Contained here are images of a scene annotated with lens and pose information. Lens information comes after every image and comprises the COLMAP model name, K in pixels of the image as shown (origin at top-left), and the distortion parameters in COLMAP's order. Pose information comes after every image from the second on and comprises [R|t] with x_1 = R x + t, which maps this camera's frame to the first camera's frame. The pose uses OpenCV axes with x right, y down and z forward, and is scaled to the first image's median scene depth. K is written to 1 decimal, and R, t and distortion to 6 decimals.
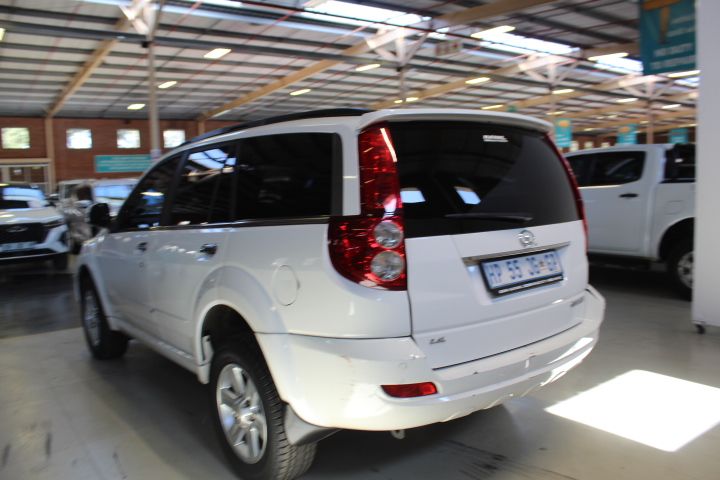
lens RADIAL K [[594.0, 0, 360.0], [0, 594.0, 223.4], [0, 0, 1]] dist [-0.173566, 0.153905]
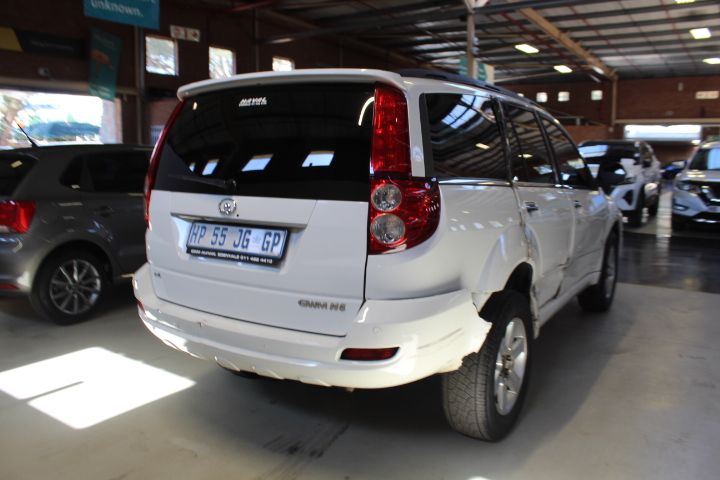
lens RADIAL K [[594.0, 0, 360.0], [0, 594.0, 223.4], [0, 0, 1]] dist [-0.173566, 0.153905]
pose [[0.304883, 0.141259, -0.941856, 1.211605], [-0.071438, 0.989545, 0.125287, -0.080644], [0.949707, 0.029086, 0.311787, 0.872138]]
